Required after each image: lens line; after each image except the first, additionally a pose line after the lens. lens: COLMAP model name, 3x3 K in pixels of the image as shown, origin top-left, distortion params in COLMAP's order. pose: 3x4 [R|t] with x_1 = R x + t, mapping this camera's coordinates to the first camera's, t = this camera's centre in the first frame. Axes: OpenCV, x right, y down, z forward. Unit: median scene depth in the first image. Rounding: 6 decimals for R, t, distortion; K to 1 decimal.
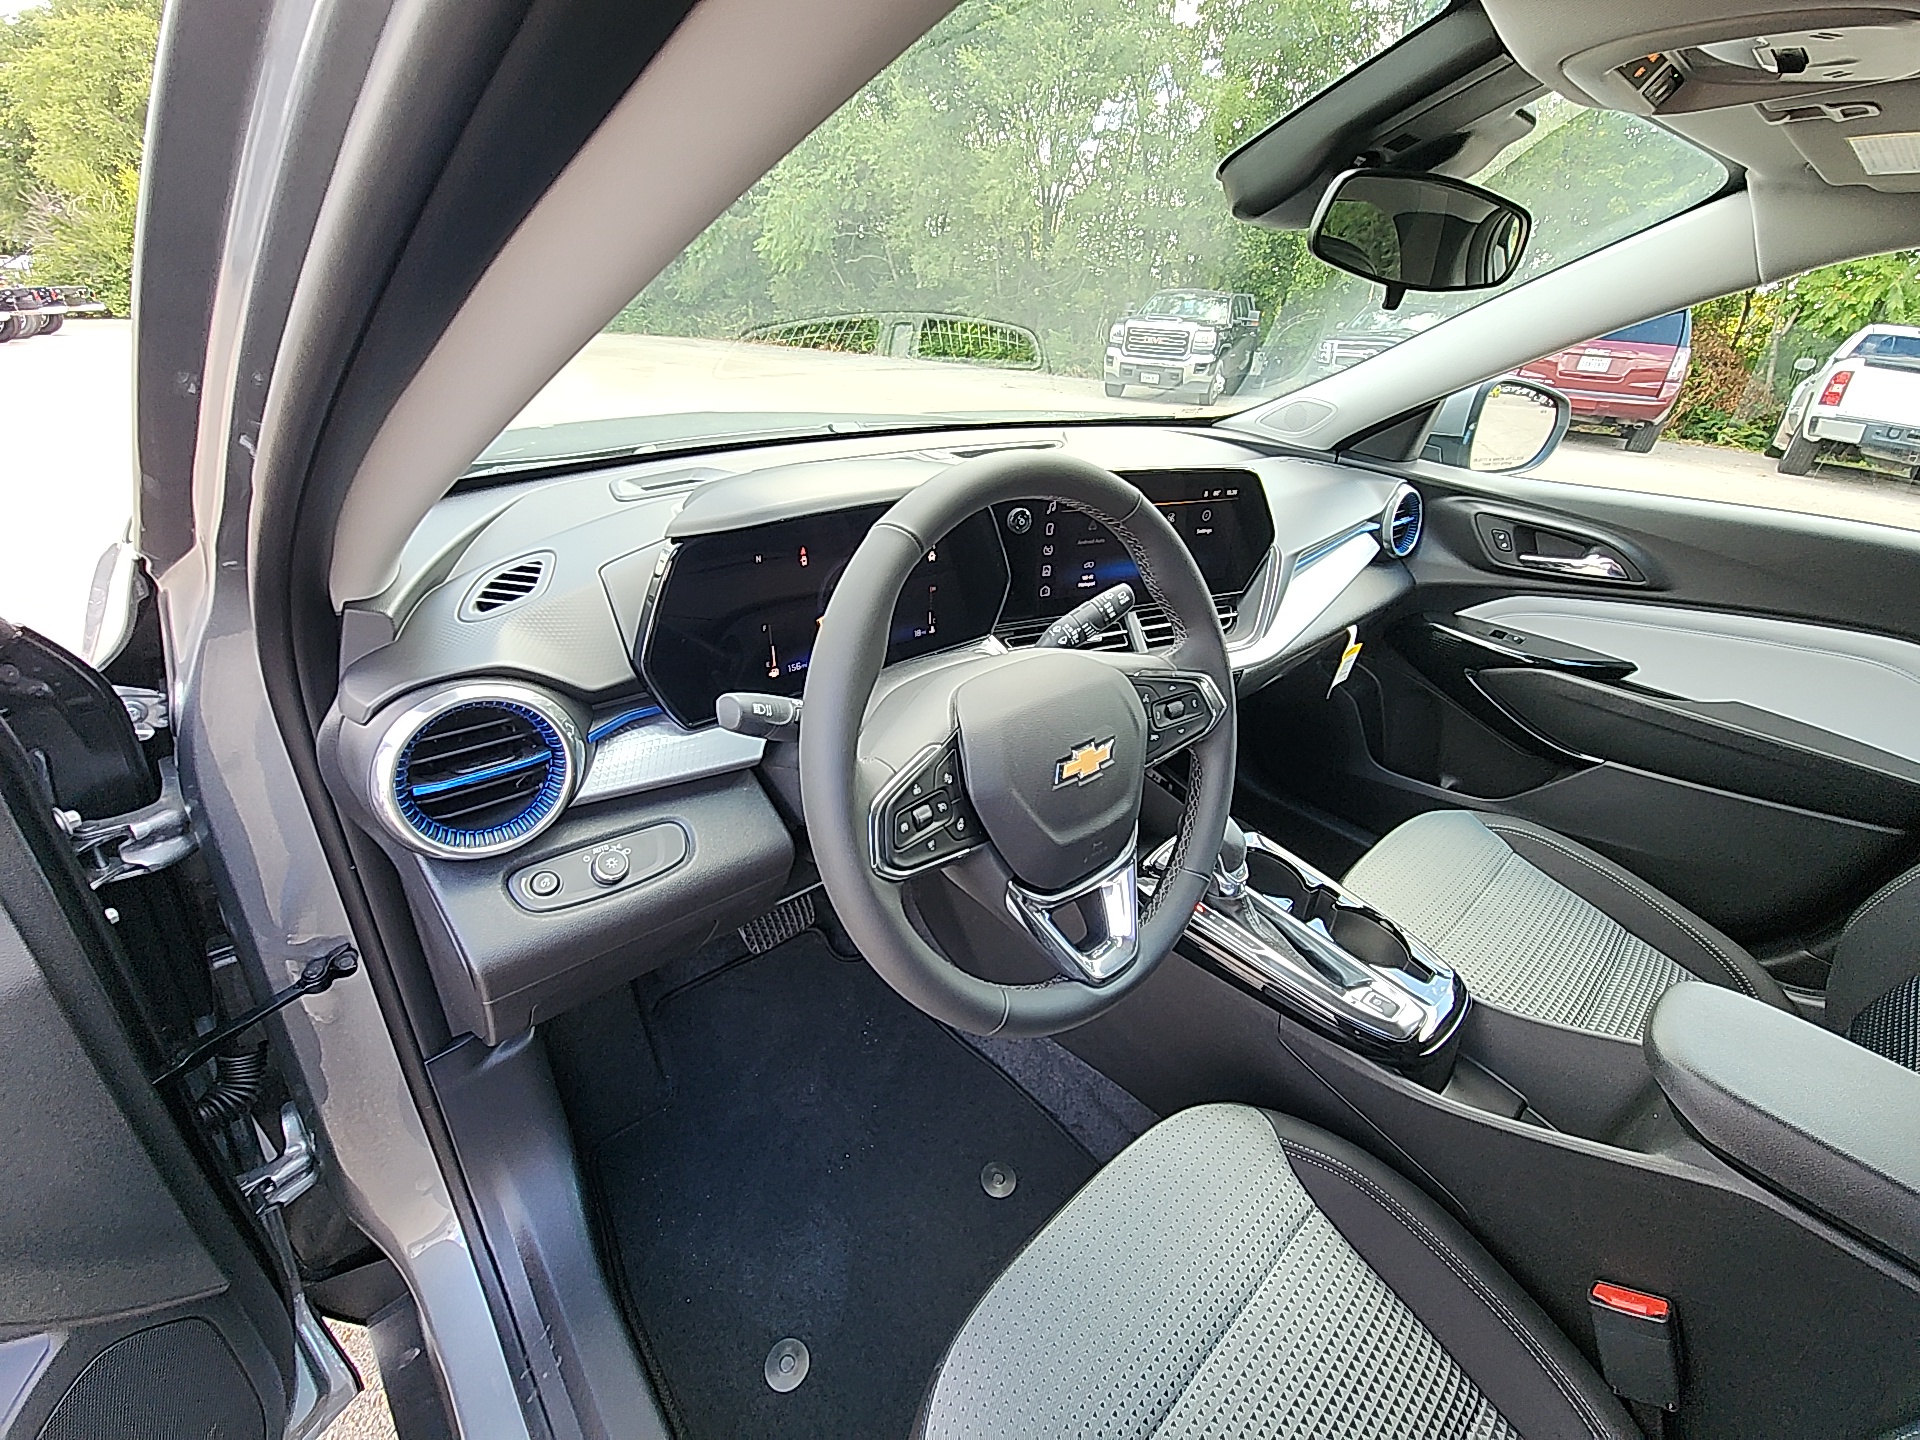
lens RADIAL K [[775.4, 0, 951.3], [0, 775.4, 703.6], [0, 0, 1]] dist [0.022982, -0.016705]
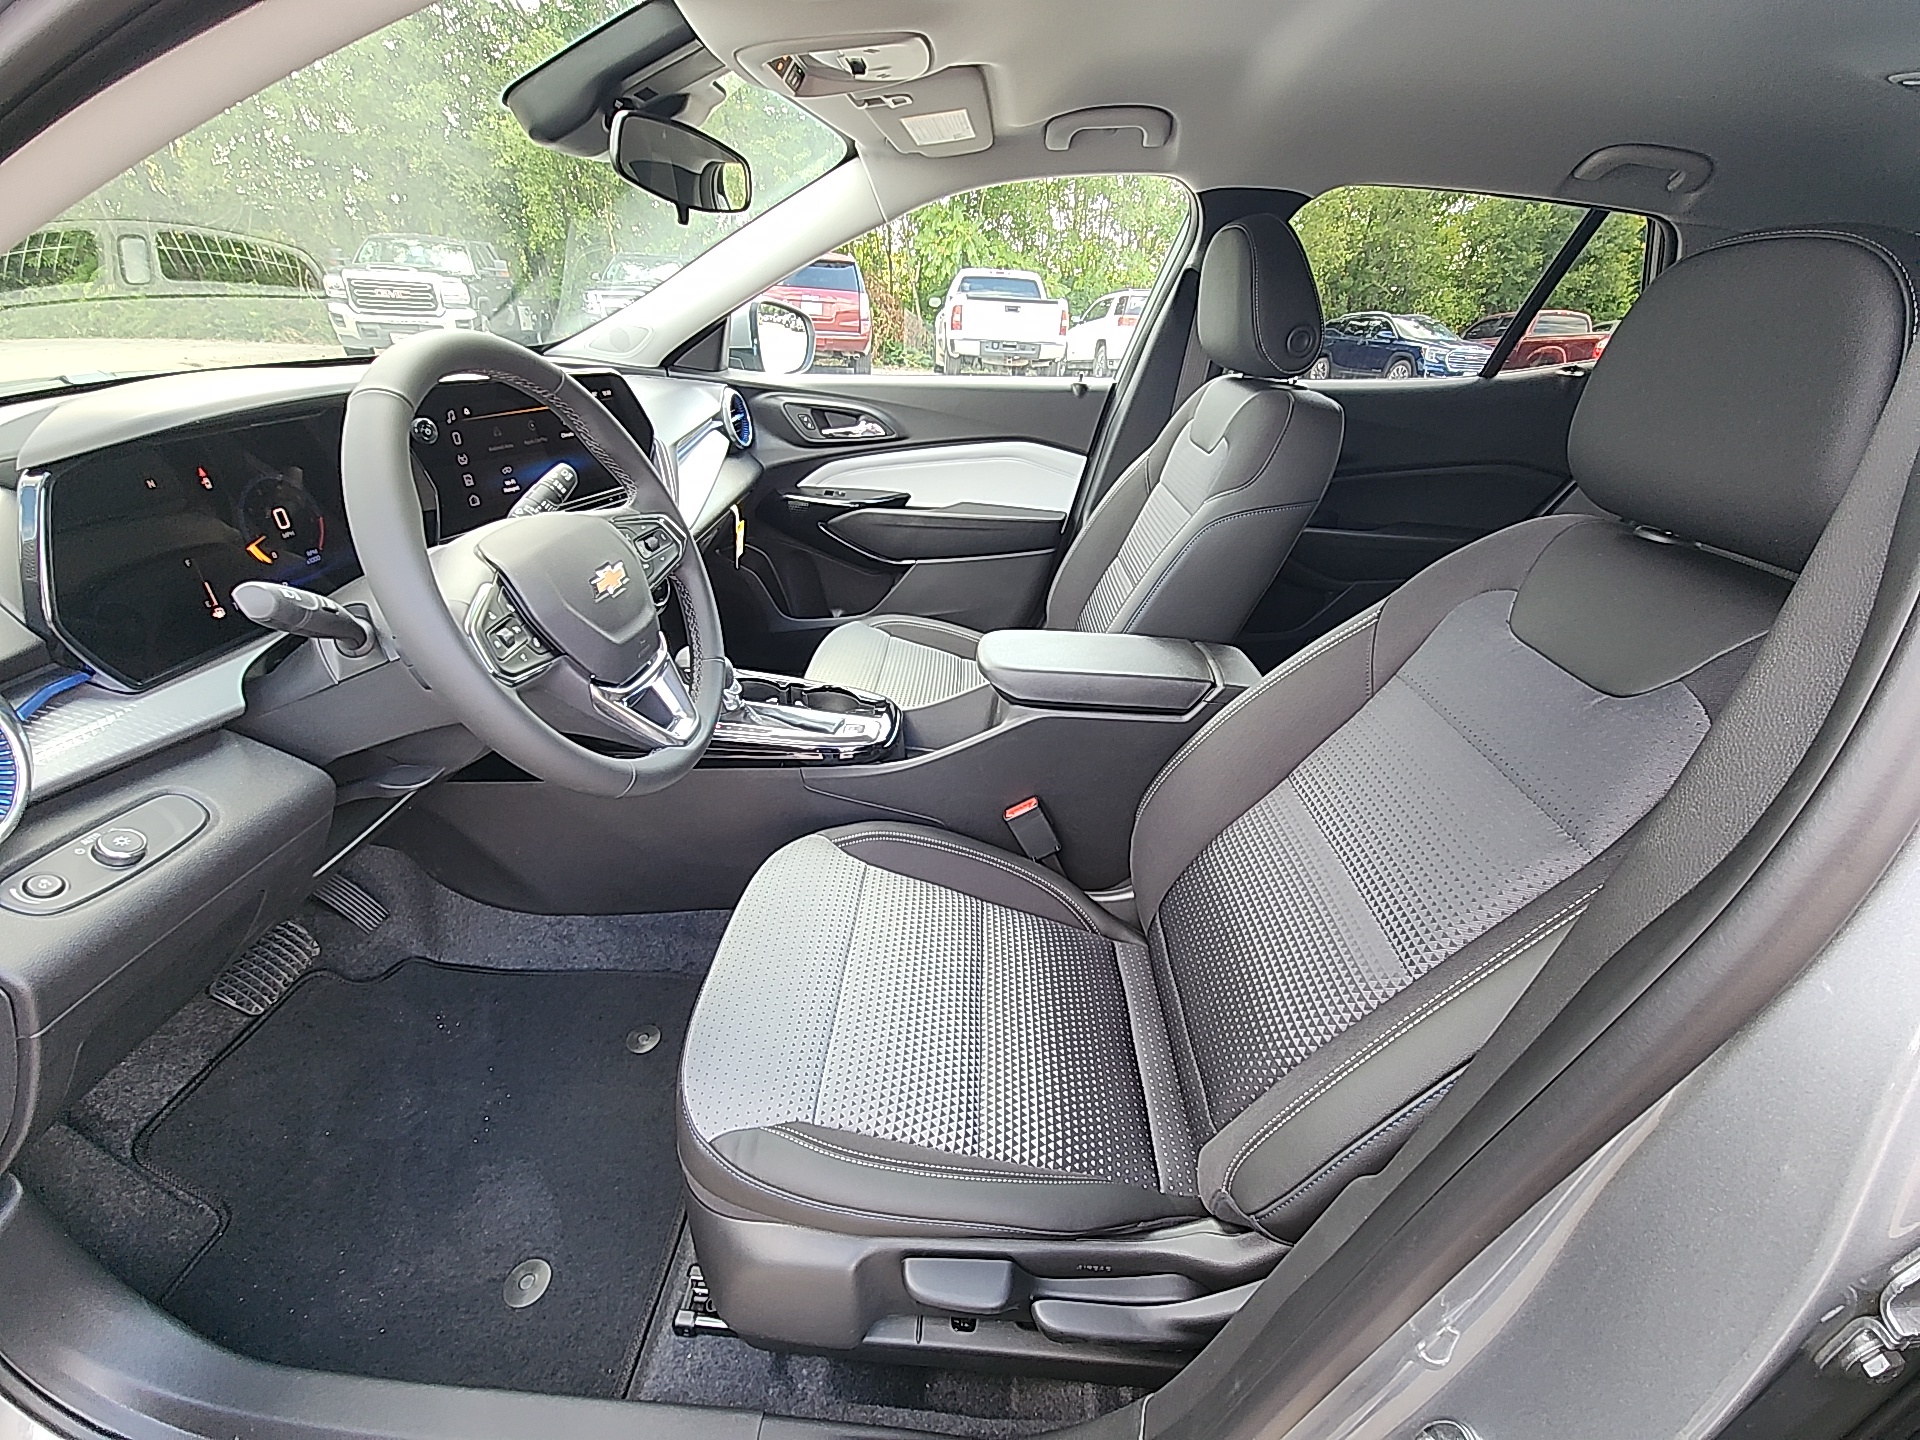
lens RADIAL K [[772.3, 0, 951.7], [0, 772.3, 706.5], [0, 0, 1]] dist [0.017771, -0.010489]
pose [[0.691348, -0.353353, 0.630222, -0.139217], [0.320432, 0.931729, 0.170891, 0.102479], [-0.647581, 0.083798, 0.757375, -0.134410]]
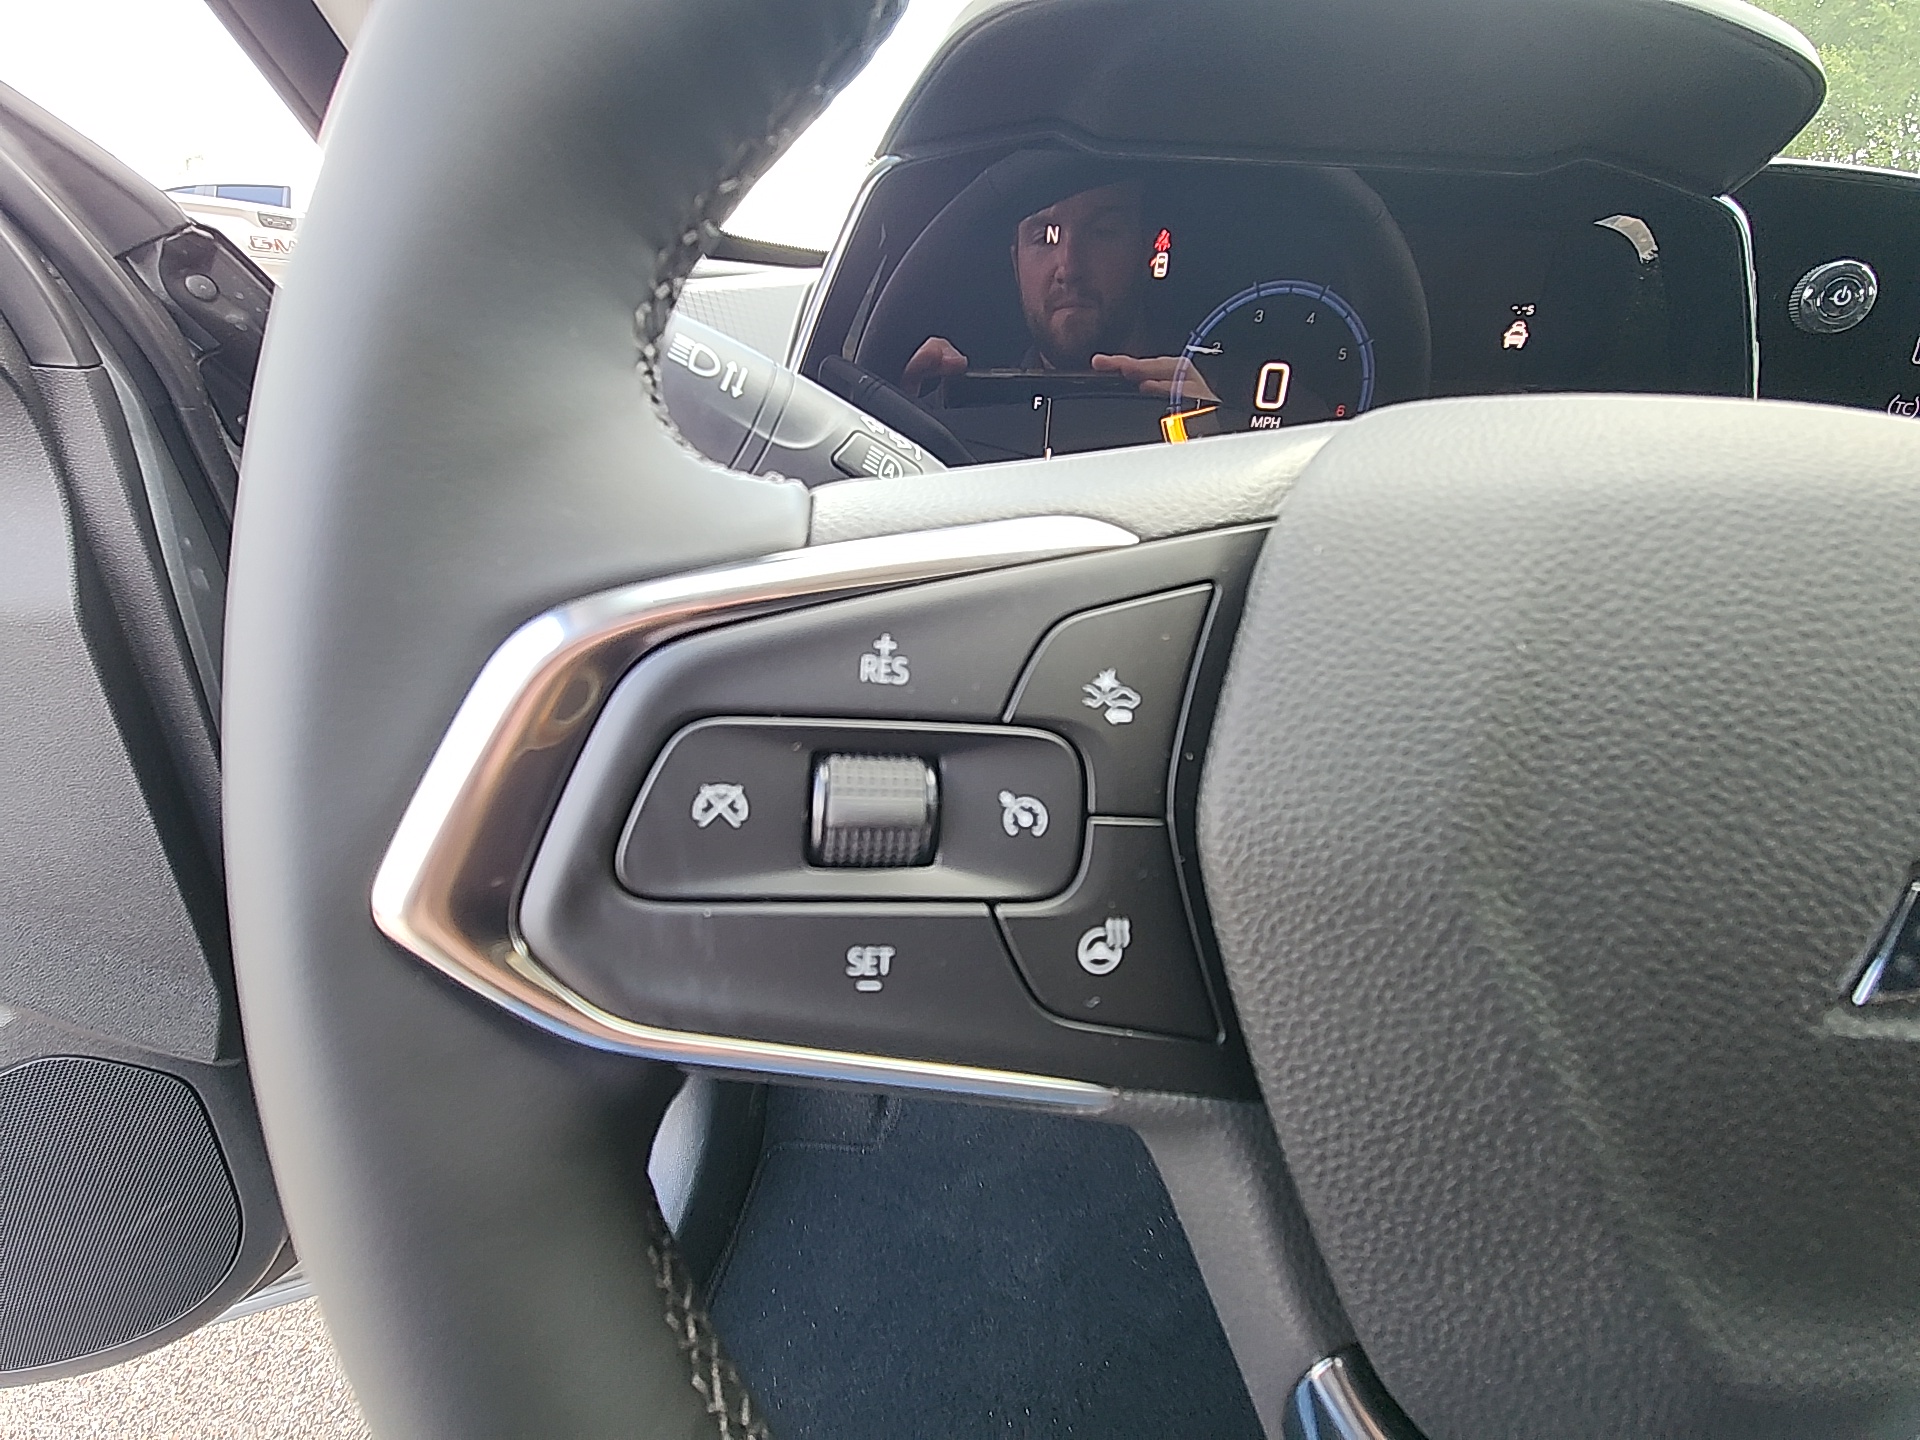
lens RADIAL K [[768.2, 0, 958.4], [0, 768.2, 706.0], [0, 0, 1]] dist [0.029880, -0.020894]
pose [[0.749654, 0.273675, -0.602596, 0.034820], [-0.313529, 0.948701, 0.040819, 0.042247], [0.582854, 0.158331, 0.797002, 0.336869]]
